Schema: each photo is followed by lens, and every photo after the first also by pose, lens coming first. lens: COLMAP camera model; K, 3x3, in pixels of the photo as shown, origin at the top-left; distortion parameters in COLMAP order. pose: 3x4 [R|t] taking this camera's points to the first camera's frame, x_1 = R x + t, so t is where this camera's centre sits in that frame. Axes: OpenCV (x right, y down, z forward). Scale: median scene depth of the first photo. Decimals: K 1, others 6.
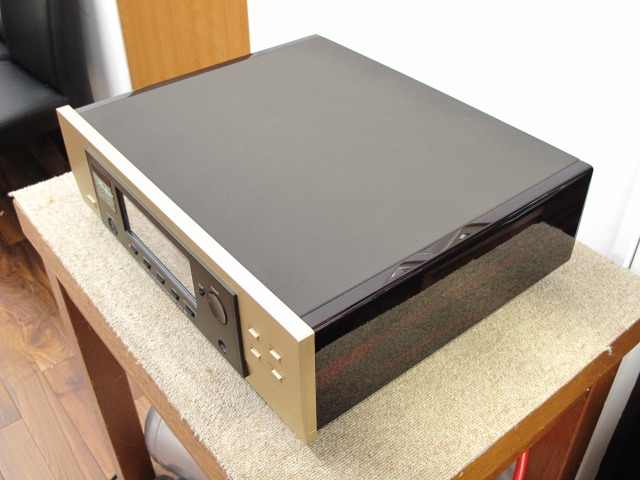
lens RADIAL K [[690.2, 0, 320.0], [0, 690.2, 240.0], [0, 0, 1]] dist [-0.113670, 0.010262]
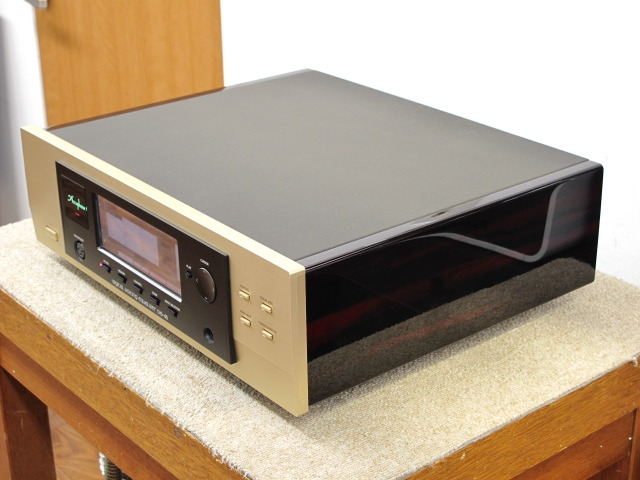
lens RADIAL K [[1170.8, 0, 320.0], [0, 1170.8, 240.0], [0, 0, 1]] dist [-0.044366, -0.324322]
pose [[0.999971, -0.007461, 0.001200, 0.009774], [0.007526, 0.968857, -0.247505, 0.388785], [0.000684, 0.247507, 0.968886, -0.539498]]
